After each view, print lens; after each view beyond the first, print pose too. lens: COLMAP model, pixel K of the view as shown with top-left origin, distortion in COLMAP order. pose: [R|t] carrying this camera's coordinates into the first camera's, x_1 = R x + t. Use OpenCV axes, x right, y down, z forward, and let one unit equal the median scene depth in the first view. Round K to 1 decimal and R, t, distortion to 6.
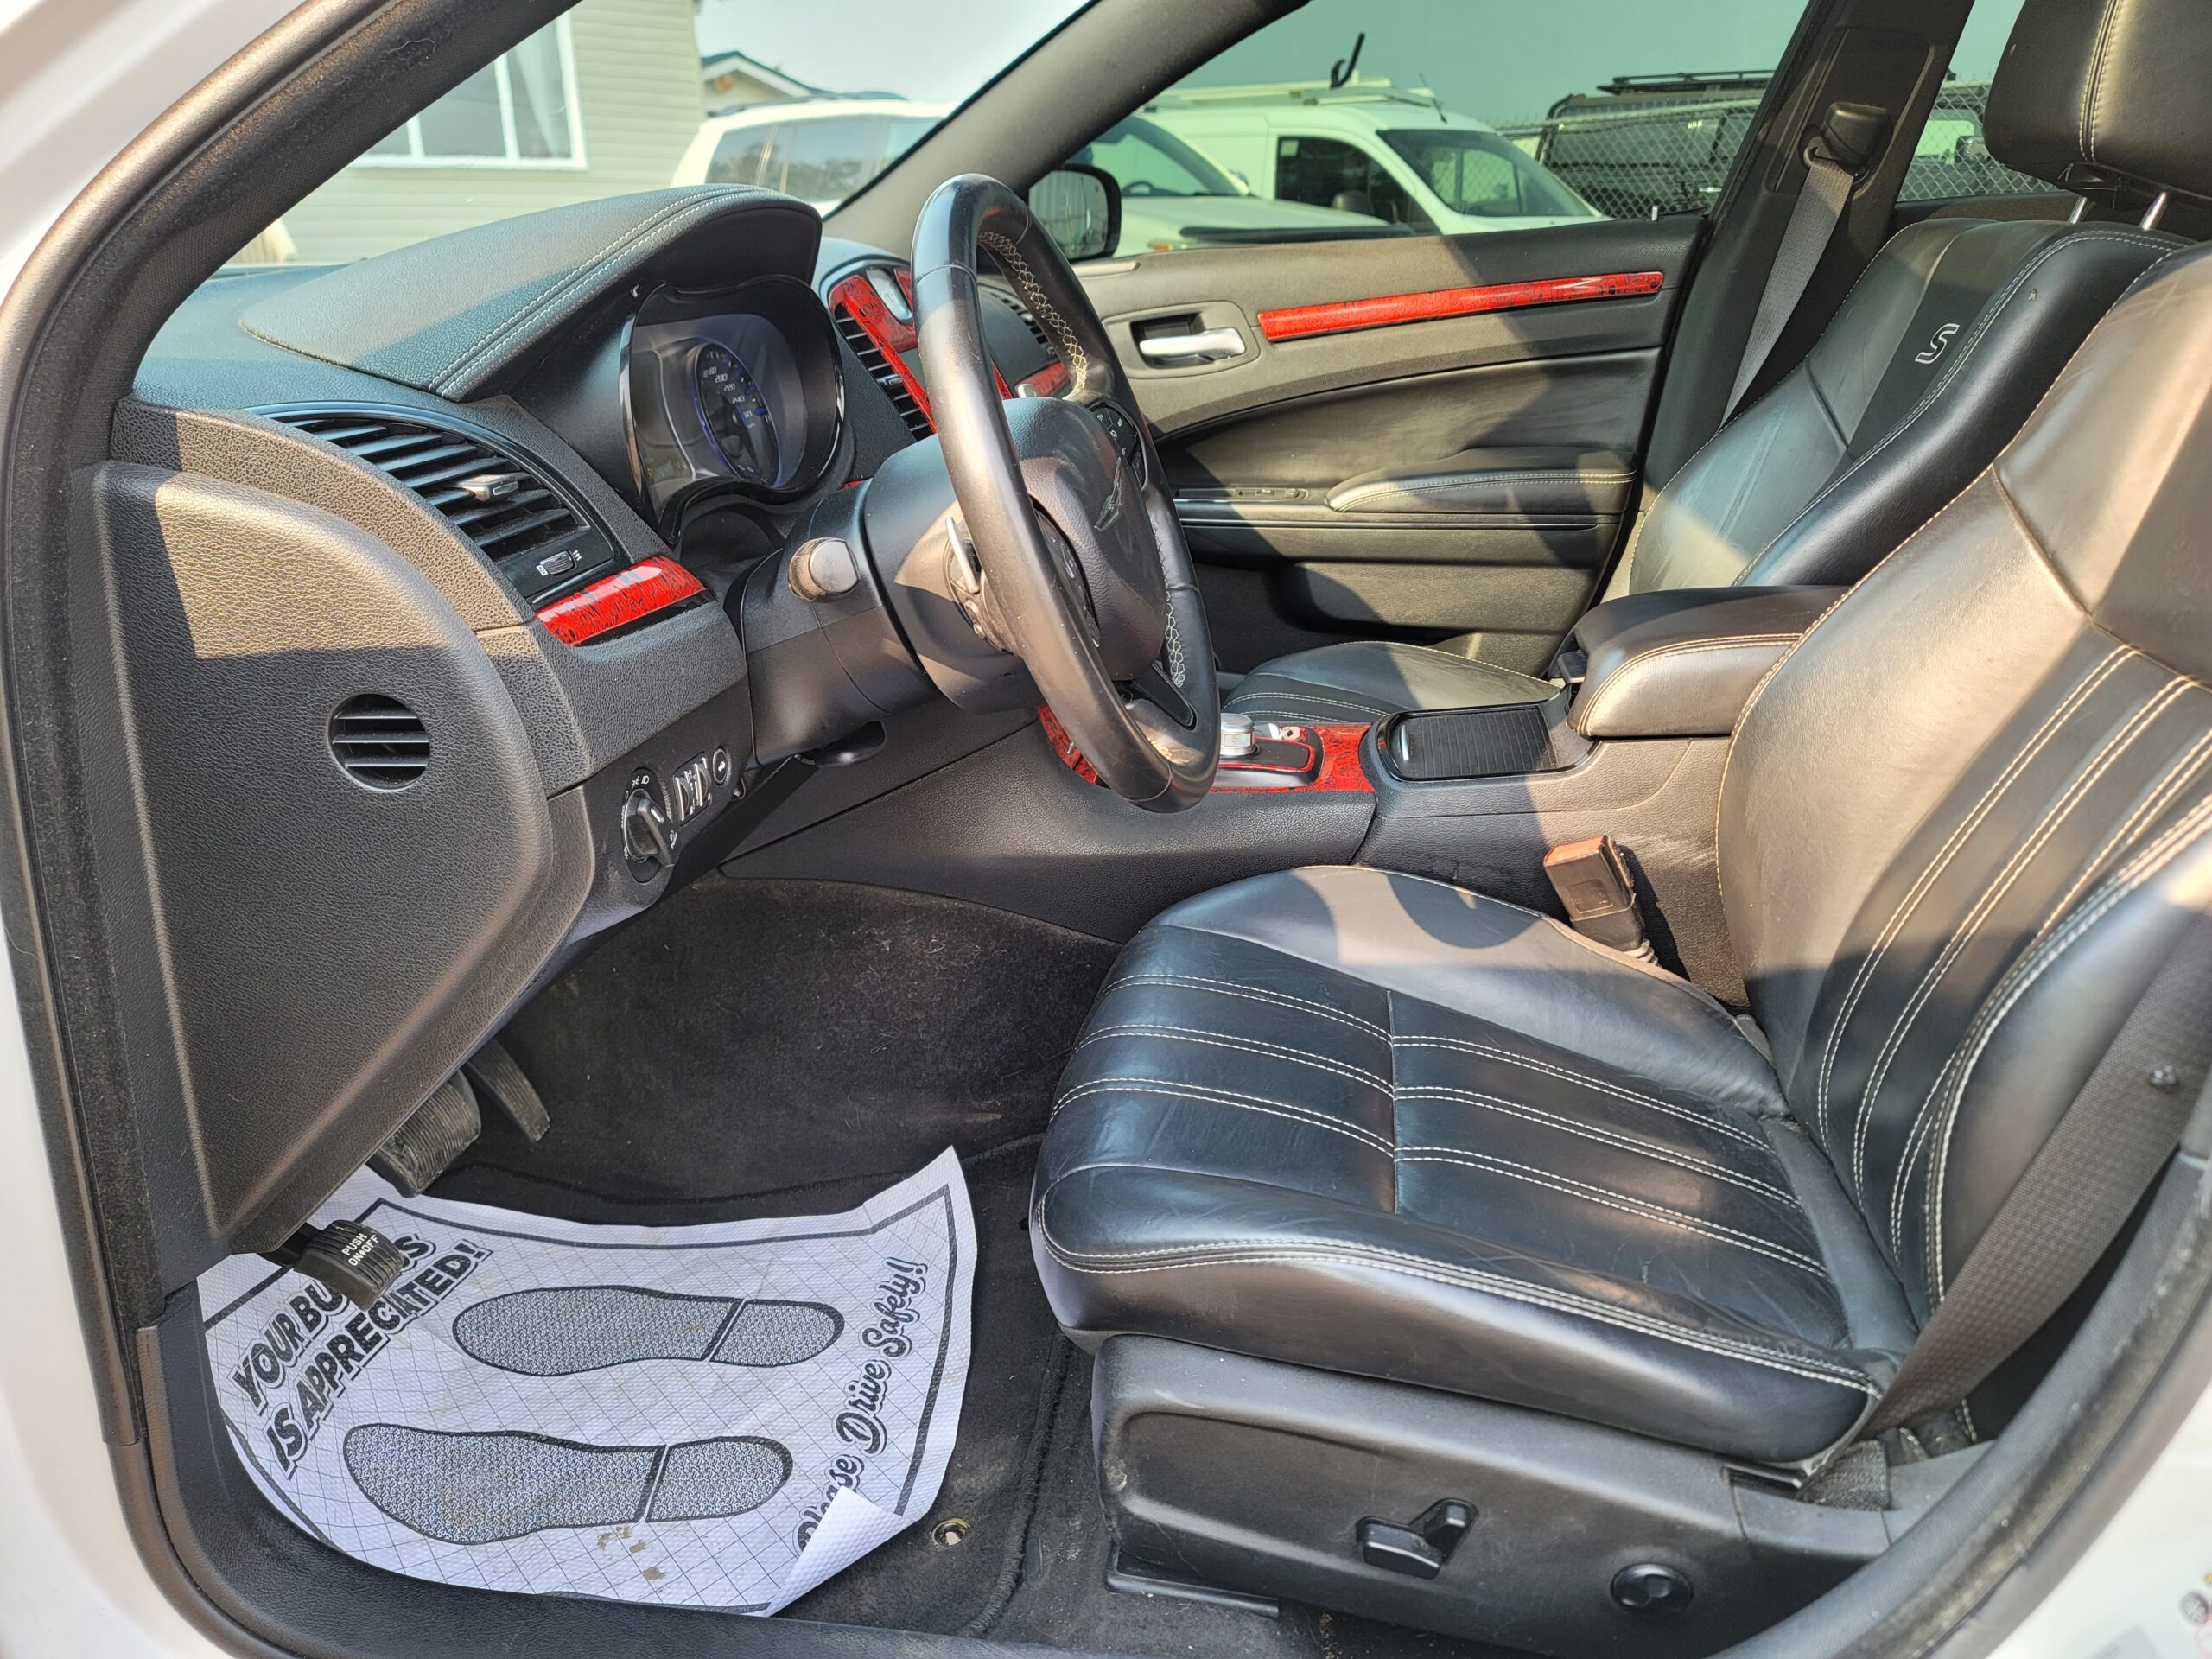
lens RADIAL K [[1607.4, 0, 1099.2], [0, 1607.4, 817.3], [0, 0, 1]] dist [0.027335, -0.007495]
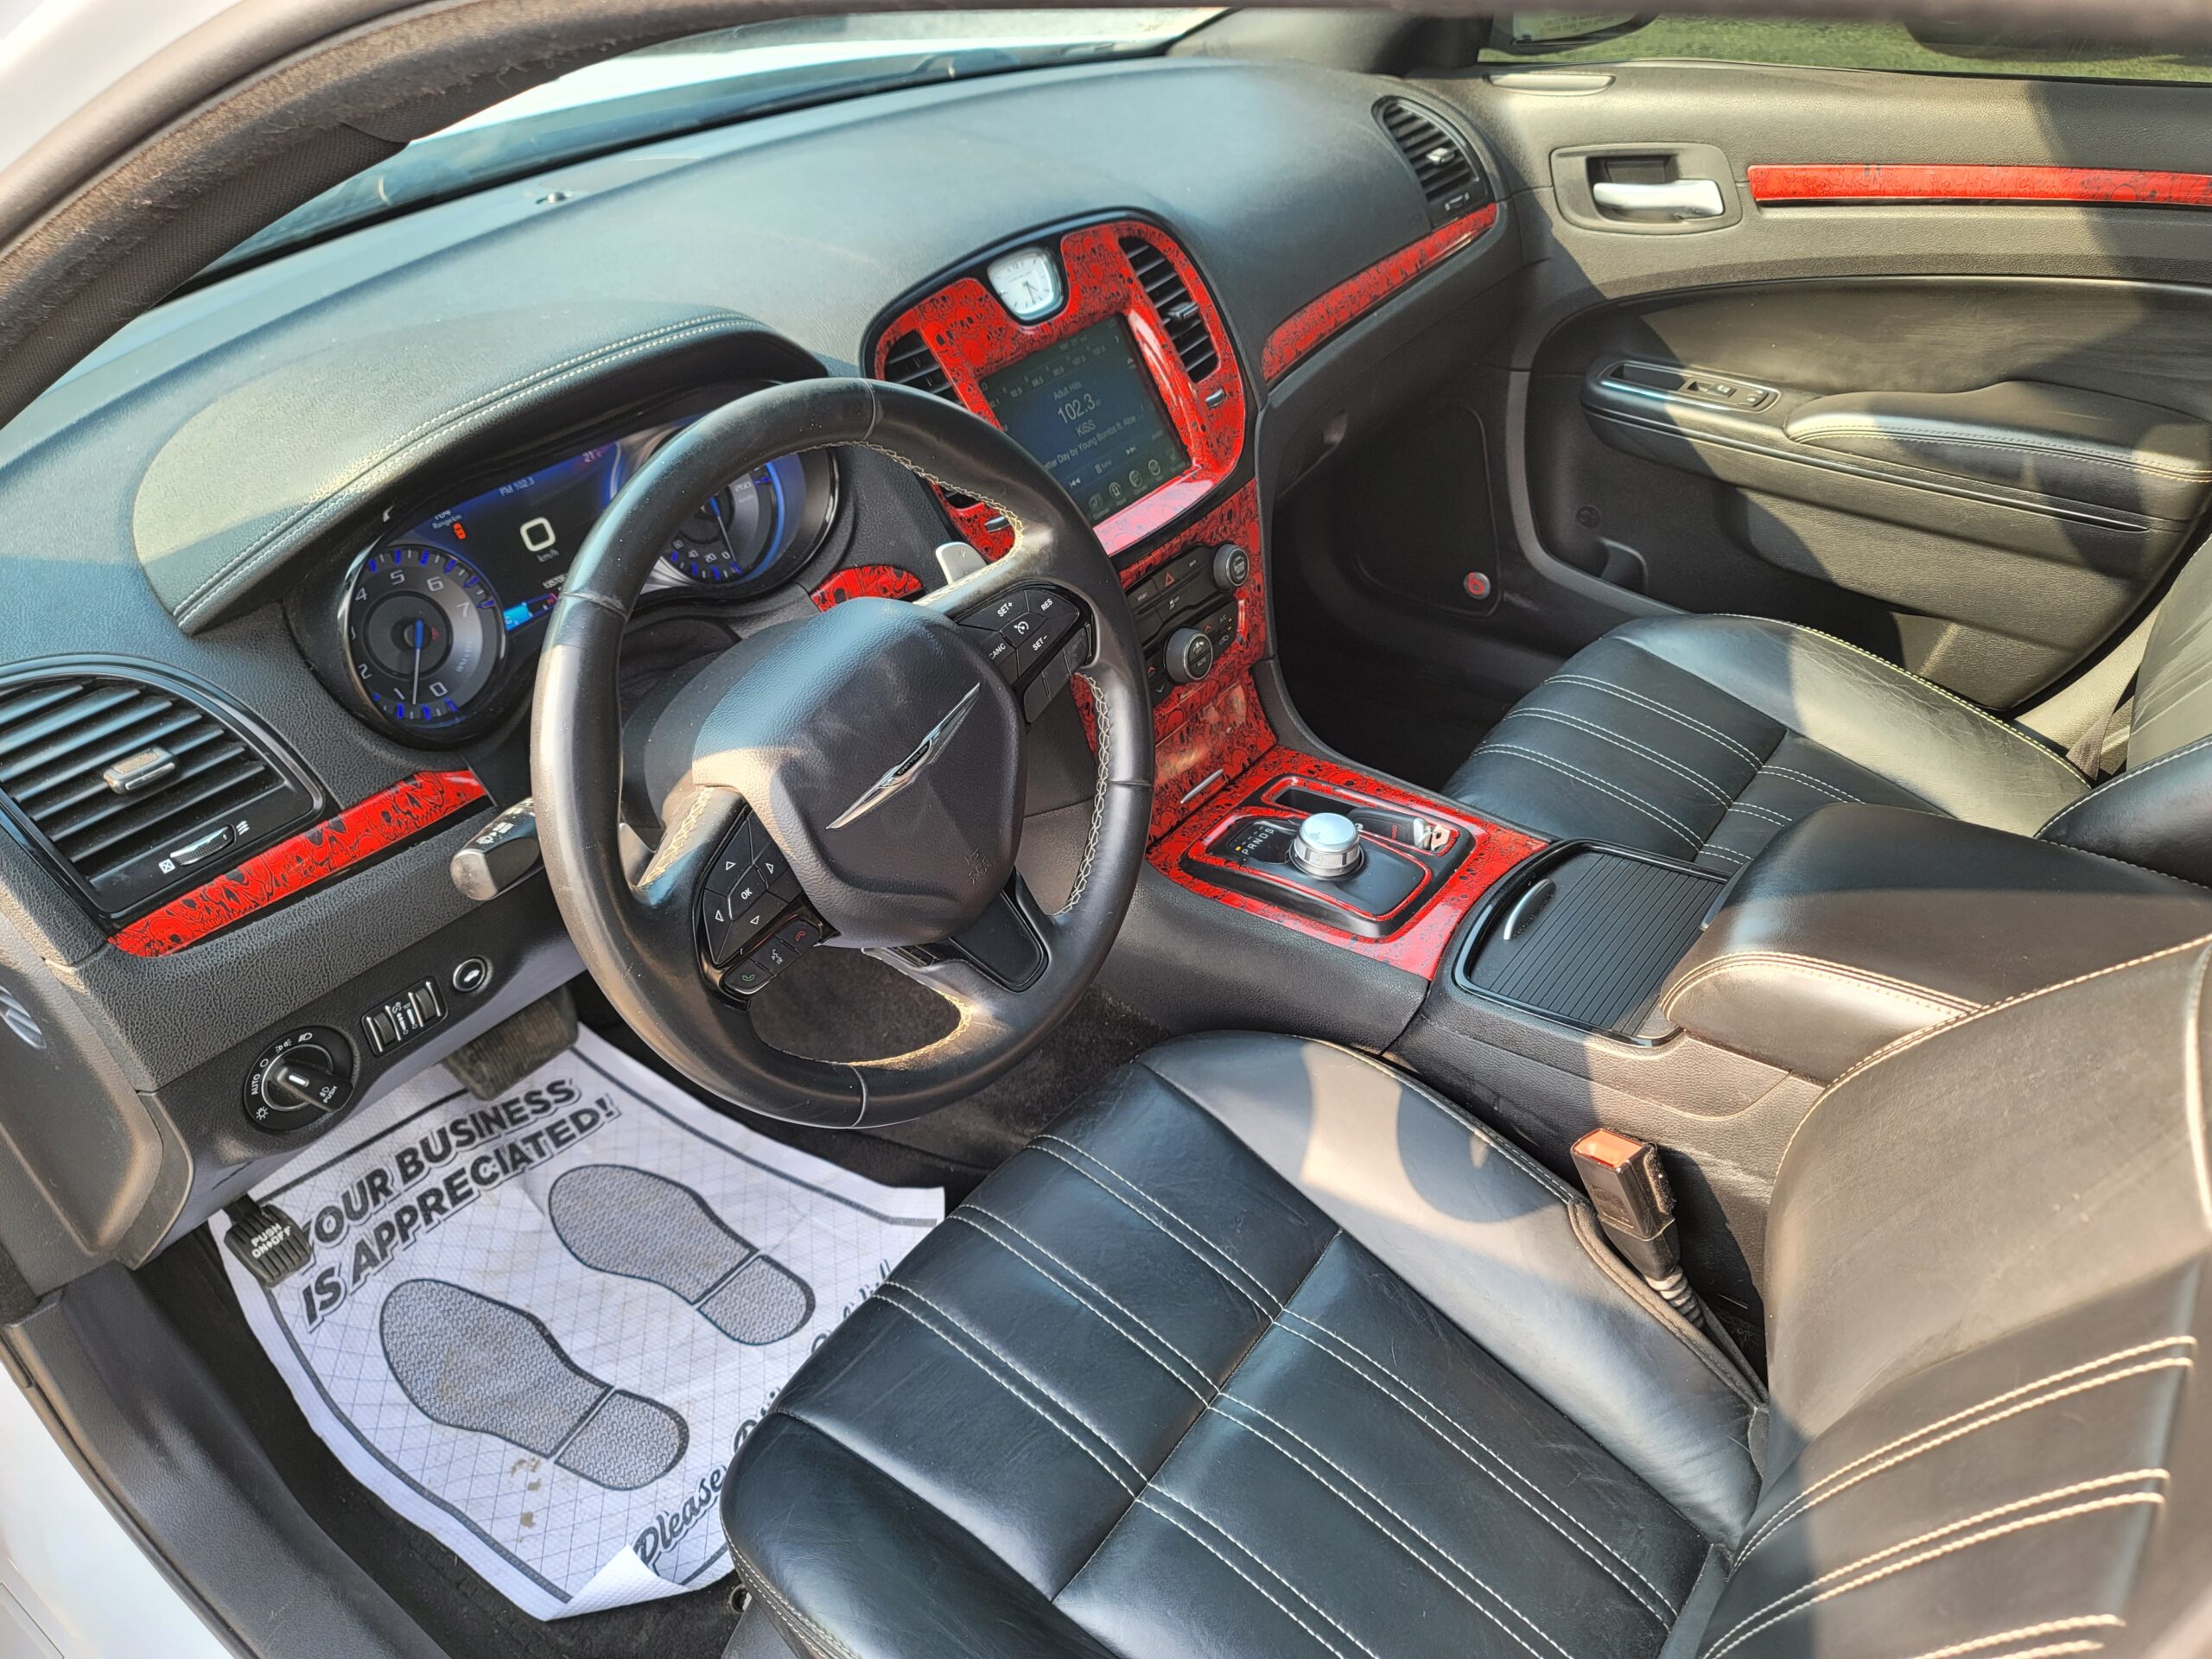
lens RADIAL K [[1607.4, 0, 1099.2], [0, 1607.4, 817.3], [0, 0, 1]] dist [0.027335, -0.007495]
pose [[0.888109, 0.250586, -0.385316, 0.330310], [-0.142909, 0.947308, 0.286680, -0.324084], [0.436851, -0.199538, 0.877124, 0.205928]]
